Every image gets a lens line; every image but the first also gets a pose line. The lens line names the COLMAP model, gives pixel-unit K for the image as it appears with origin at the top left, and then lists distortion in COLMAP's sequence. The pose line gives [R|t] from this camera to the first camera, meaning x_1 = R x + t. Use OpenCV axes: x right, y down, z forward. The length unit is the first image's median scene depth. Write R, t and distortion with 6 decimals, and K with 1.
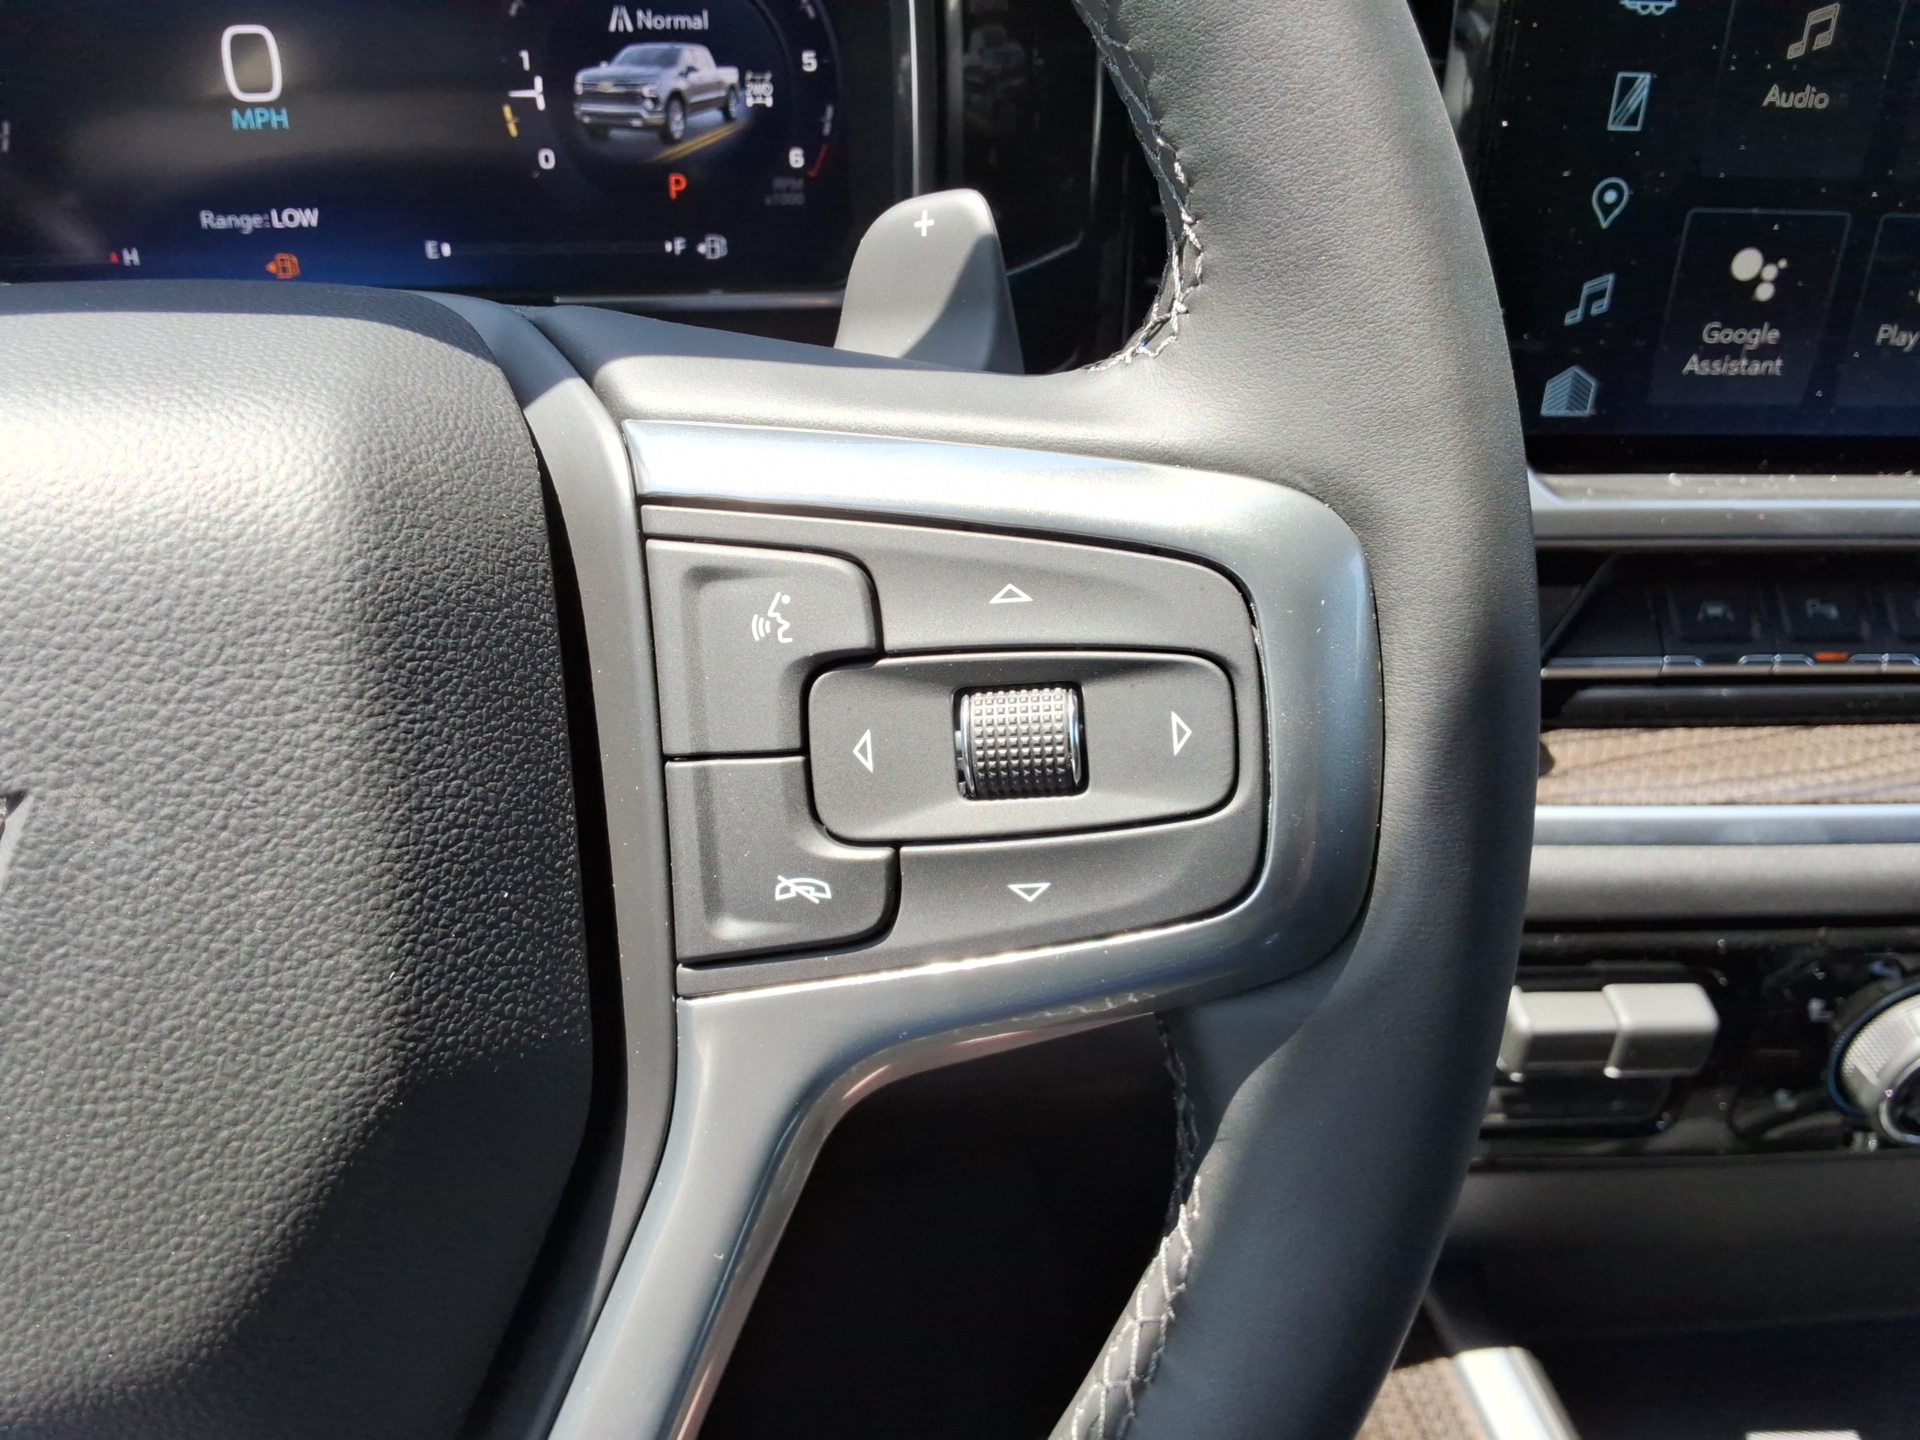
lens RADIAL K [[1527.4, 0, 1010.4], [0, 1527.4, 699.4], [0, 0, 1]] dist [0.077103, -0.117217]
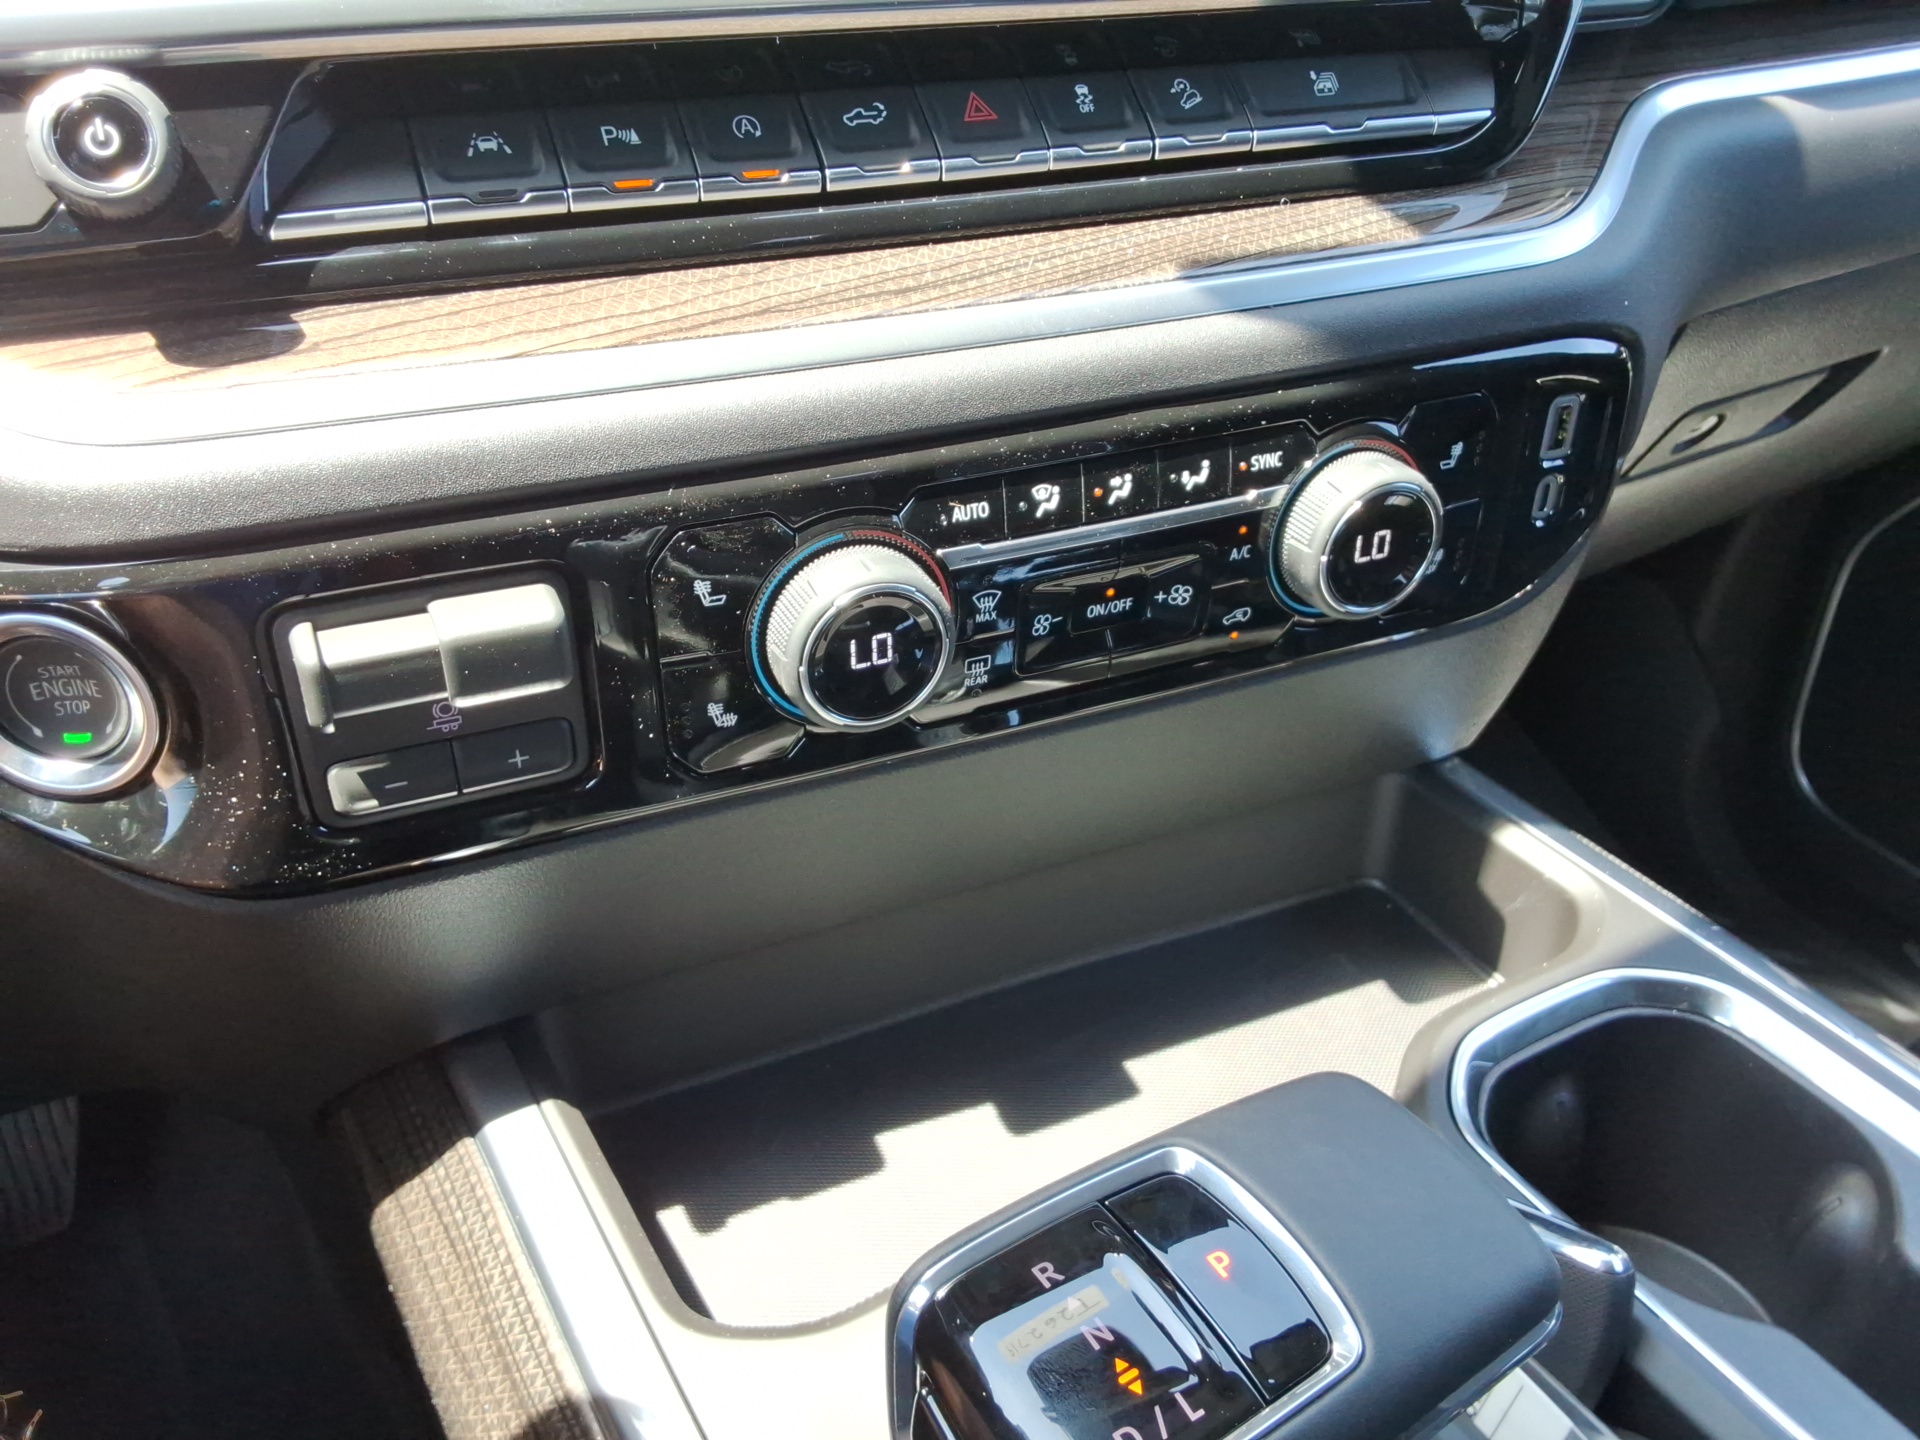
lens RADIAL K [[1527.4, 0, 972.7], [0, 1527.4, 705.8], [0, 0, 1]] dist [0.077103, -0.117217]
pose [[0.937009, -0.198525, 0.287406, 0.455611], [0.199103, 0.979592, 0.027529, 0.304185], [-0.287006, 0.031428, 0.957413, 0.154340]]
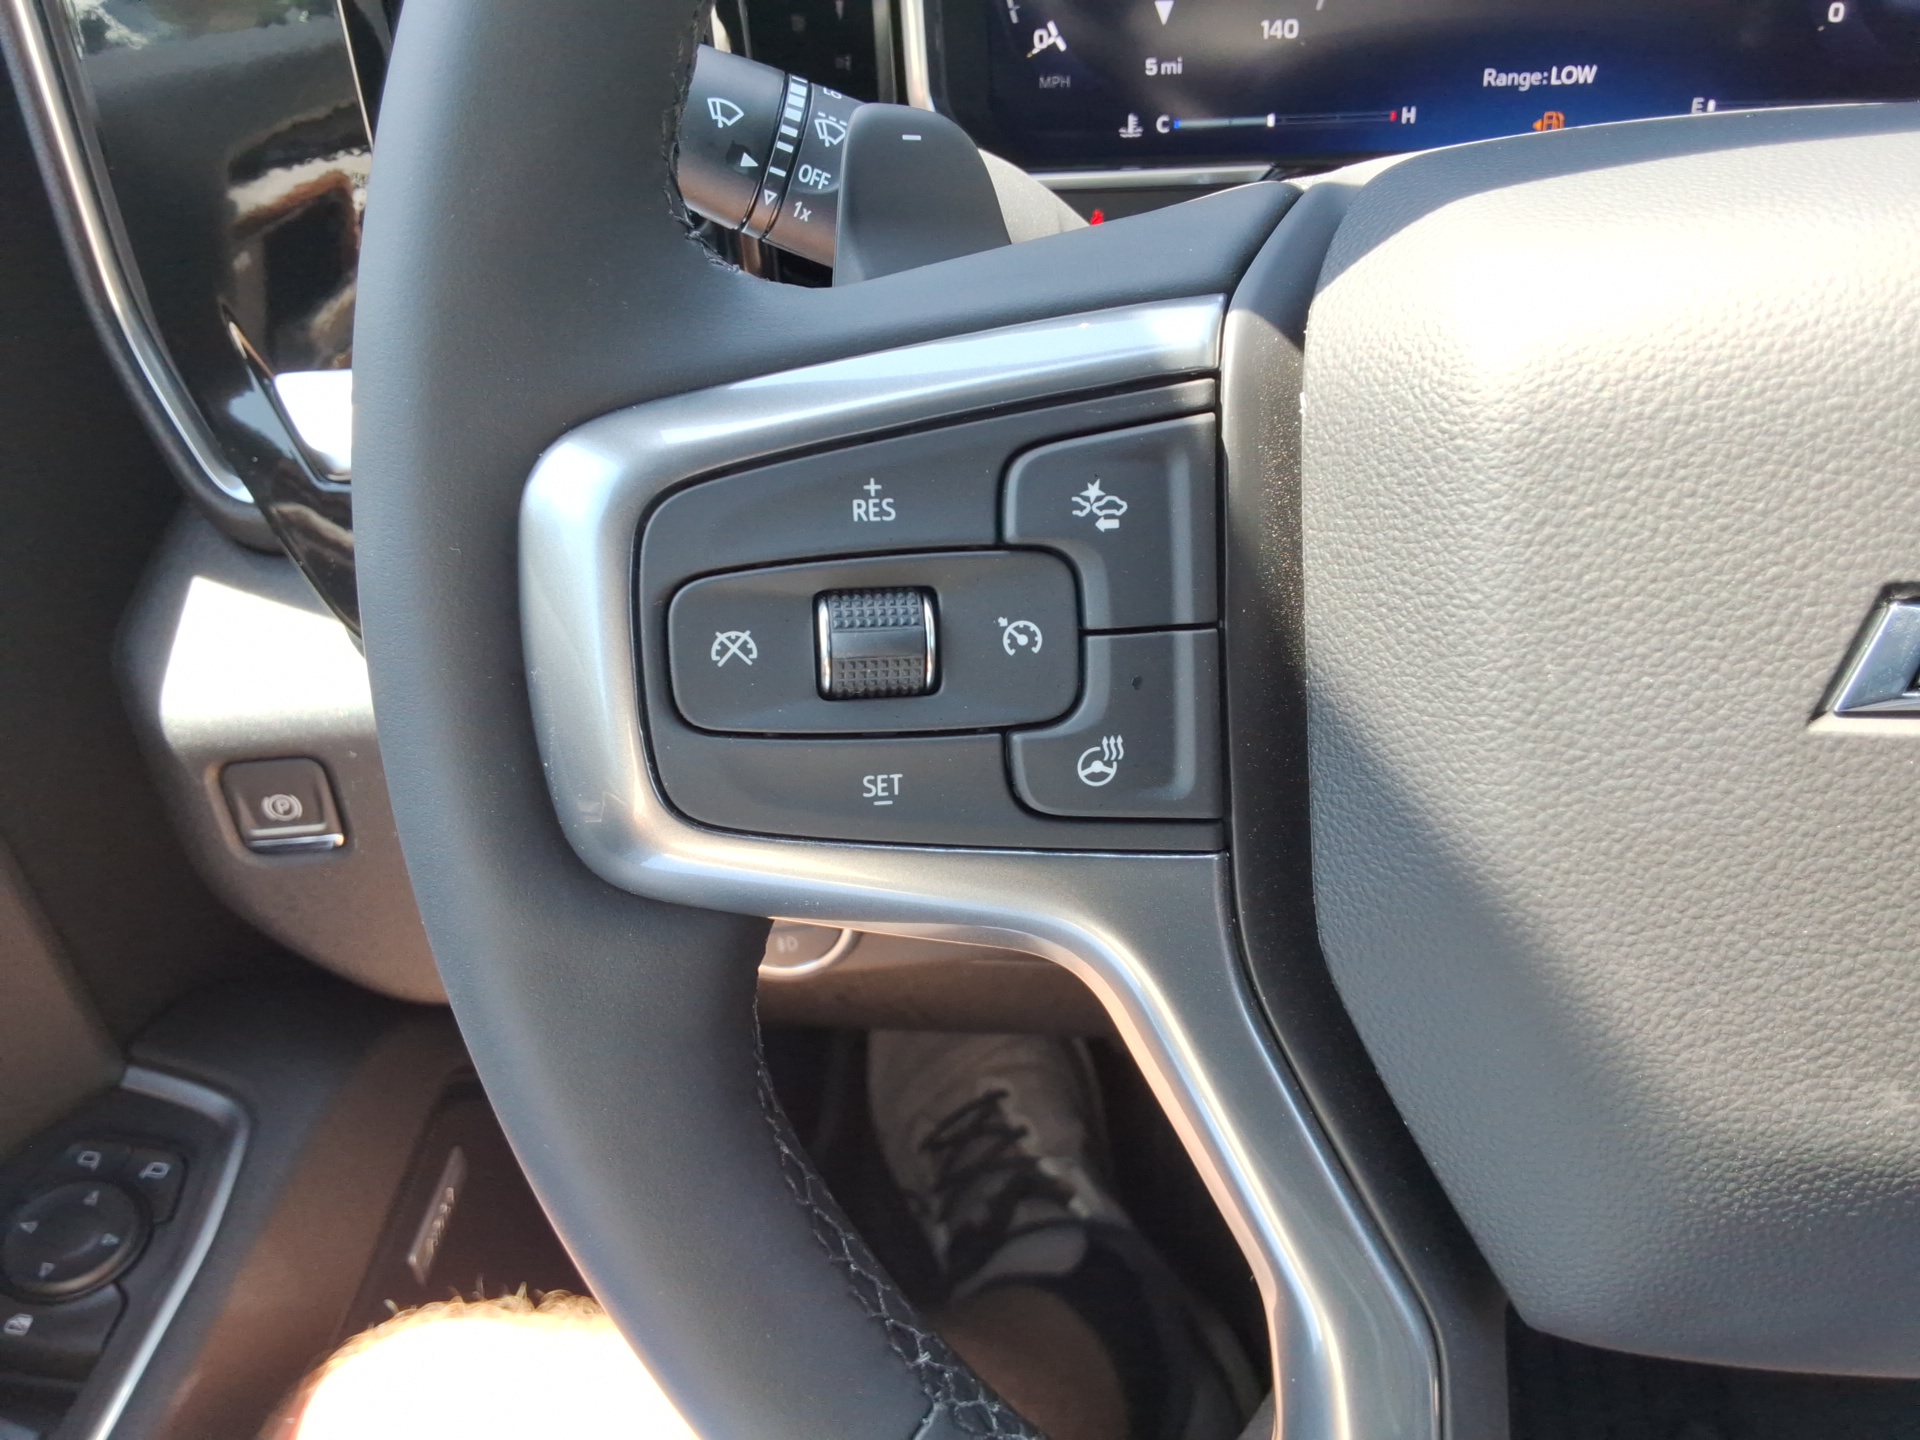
lens RADIAL K [[1589.2, 0, 1012.4], [0, 1589.2, 737.8], [0, 0, 1]] dist [0.070299, -0.053959]
pose [[0.950846, 0.096855, -0.294126, -0.539363], [-0.074825, 0.993544, 0.085278, 0.063251], [0.300487, -0.059078, 0.951954, -0.155098]]
